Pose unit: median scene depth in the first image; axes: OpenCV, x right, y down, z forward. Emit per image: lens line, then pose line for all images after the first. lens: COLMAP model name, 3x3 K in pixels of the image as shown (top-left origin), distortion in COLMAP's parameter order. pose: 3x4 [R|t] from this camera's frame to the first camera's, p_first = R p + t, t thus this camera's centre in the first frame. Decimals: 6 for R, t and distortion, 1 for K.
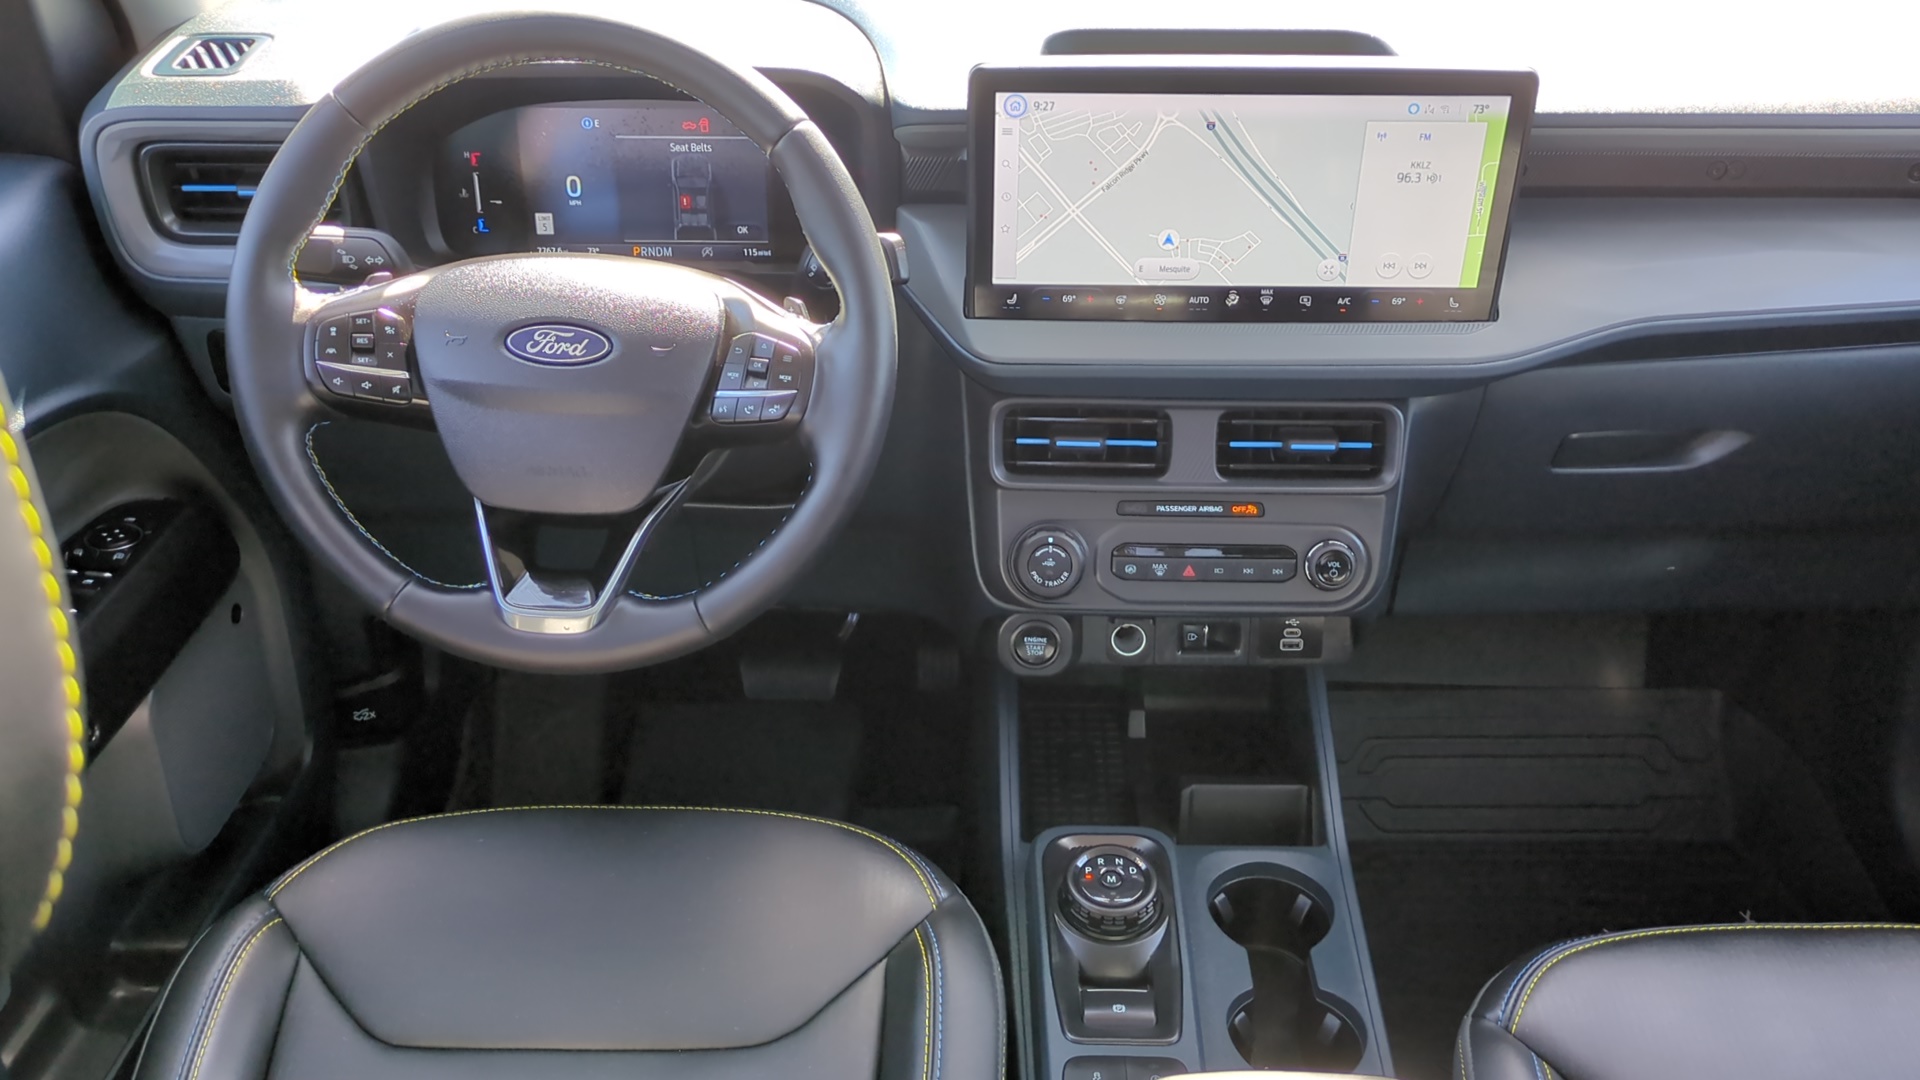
lens RADIAL K [[1631.0, 0, 954.3], [0, 1631.0, 523.7], [0, 0, 1]] dist [0.083819, -0.131482]
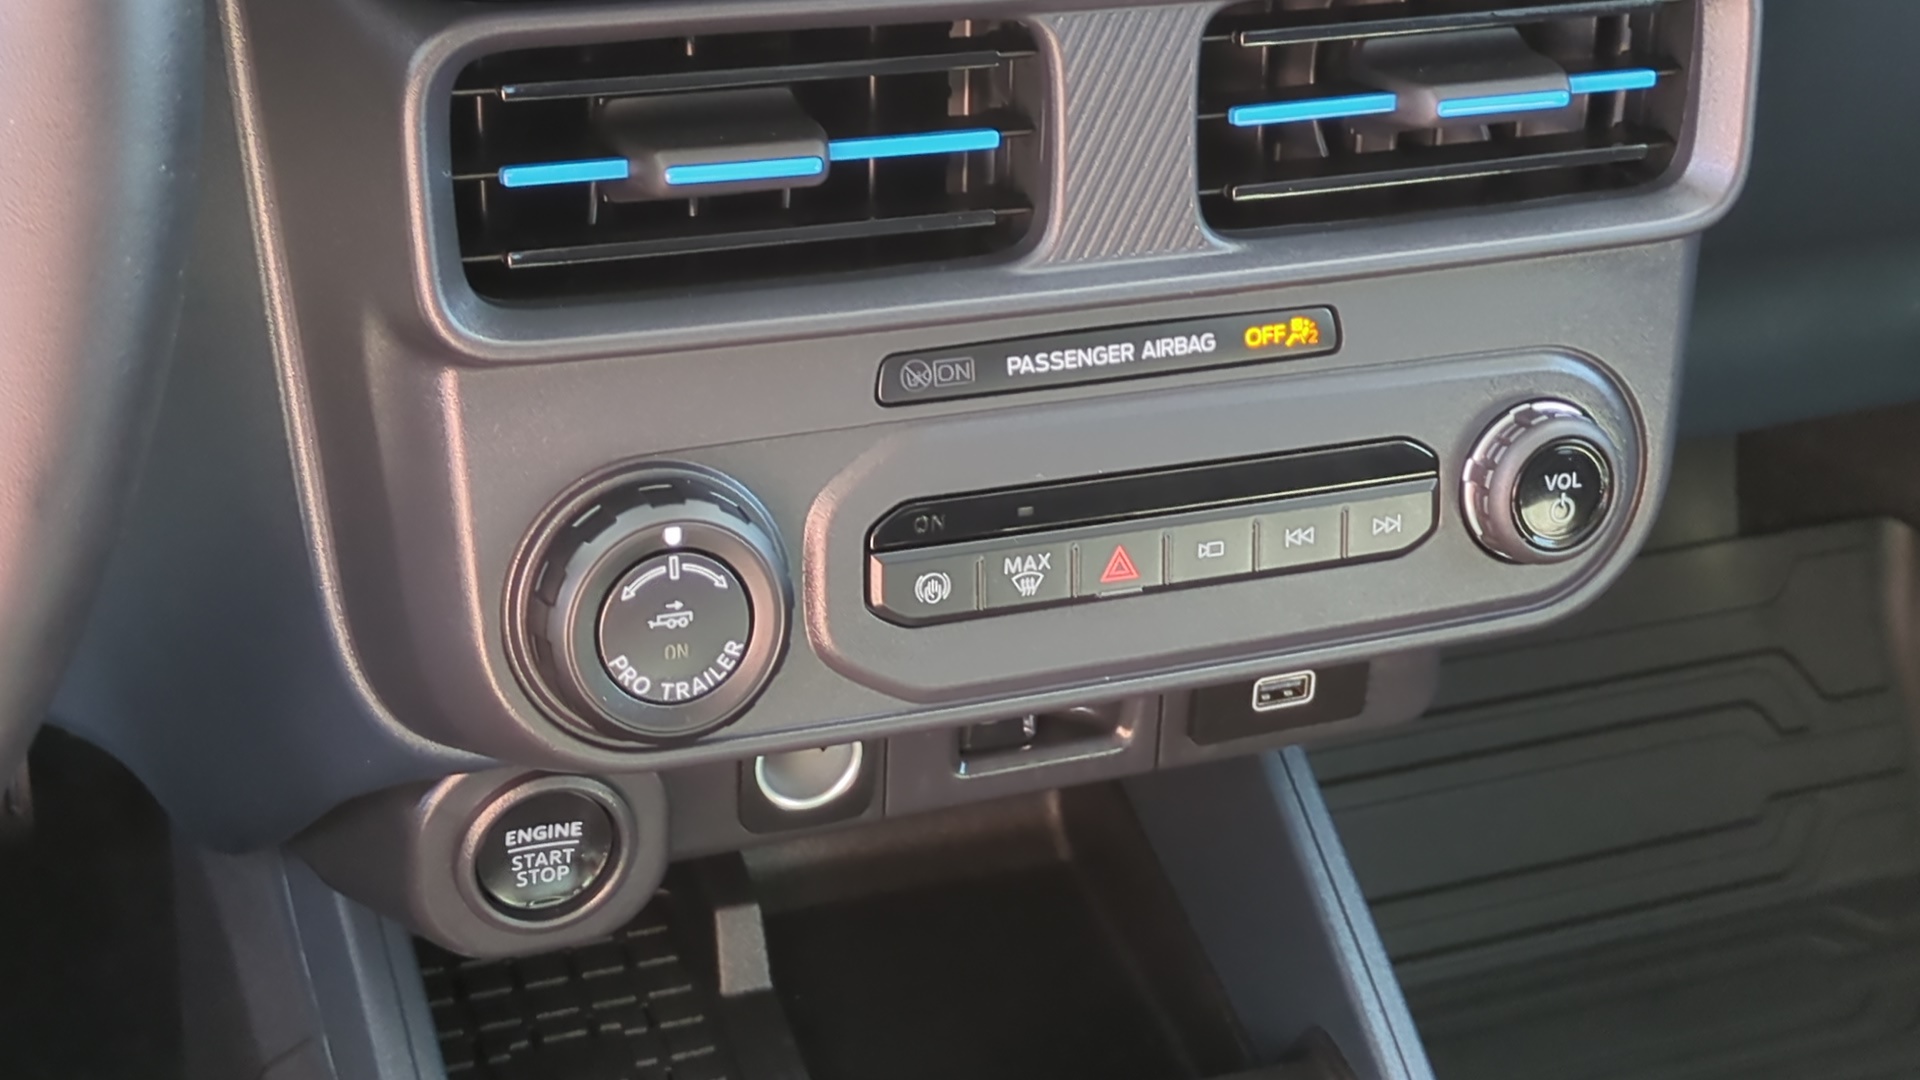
lens RADIAL K [[3119.7, 0, 962.2], [0, 3119.7, 493.2], [0, 0, 1]] dist [0.253103, -0.019720]
pose [[0.921773, -0.134317, 0.363722, -0.084629], [0.088541, 0.986212, 0.139806, -0.065431], [-0.377485, -0.096665, 0.920956, 0.511118]]
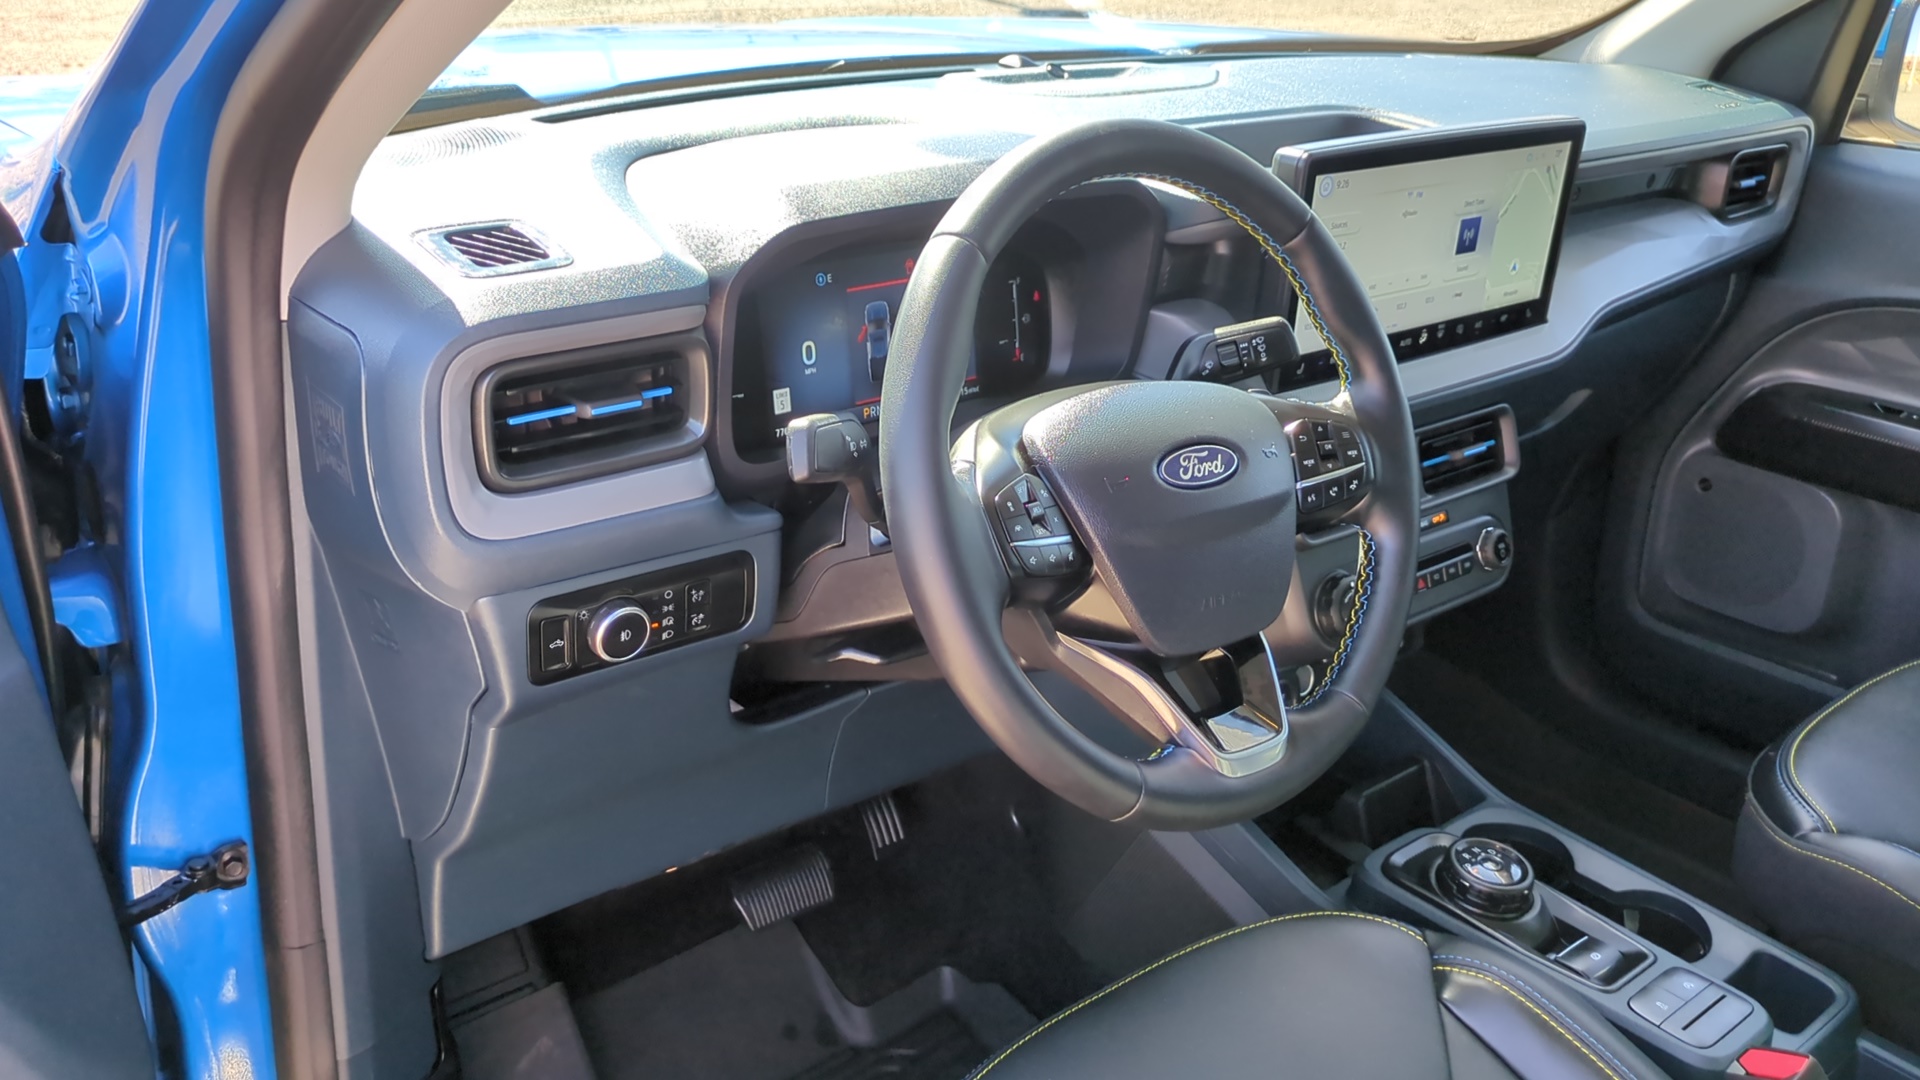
lens RADIAL K [[1631.0, 0, 954.3], [0, 1631.0, 523.7], [0, 0, 1]] dist [0.083819, -0.131482]
pose [[0.754378, -0.222255, 0.617671, -0.799912], [0.289573, 0.957111, -0.009268, -0.094193], [-0.589119, 0.185852, 0.786382, 0.304344]]
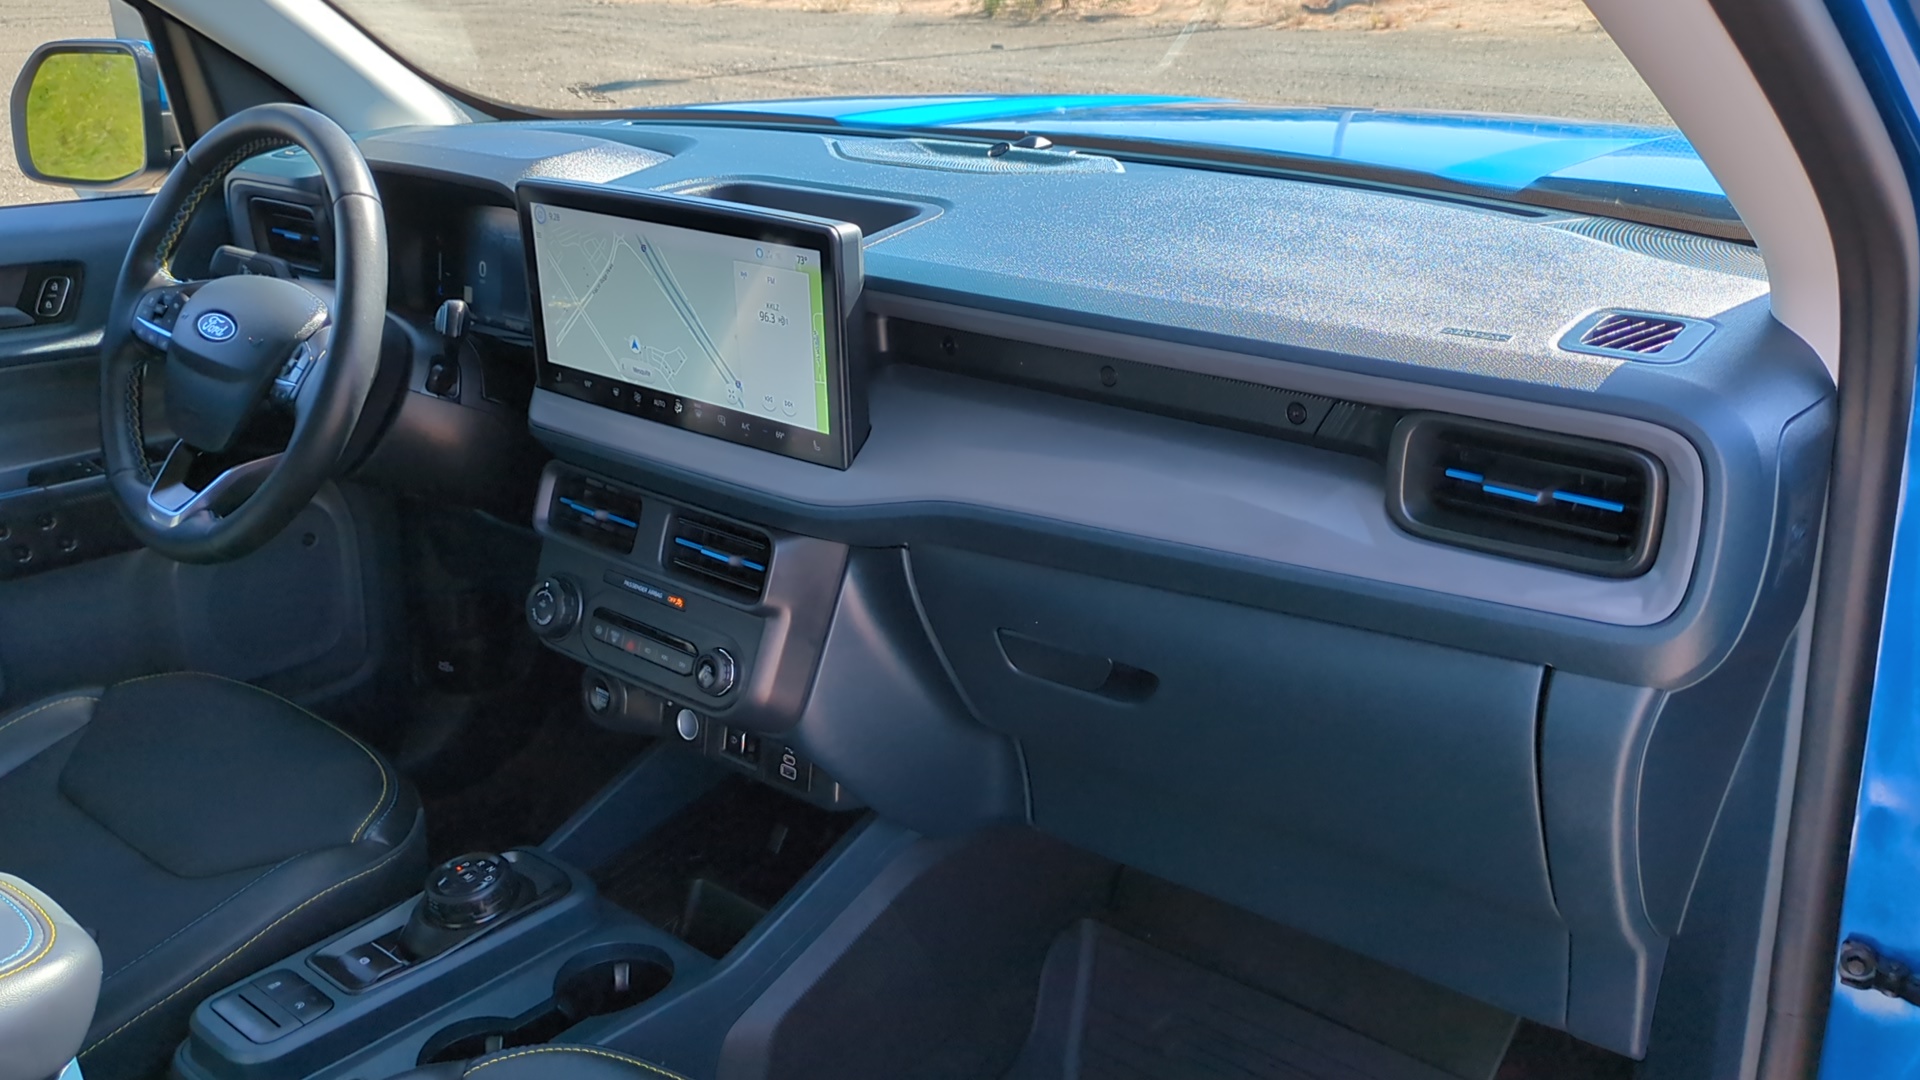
lens RADIAL K [[1643.3, 0, 972.7], [0, 1643.3, 541.1], [0, 0, 1]] dist [0.078315, -0.098409]
pose [[0.763848, 0.213283, -0.609136, 1.011587], [-0.310696, 0.948774, -0.057404, -0.046579], [0.565689, 0.233104, 0.790986, 0.234049]]
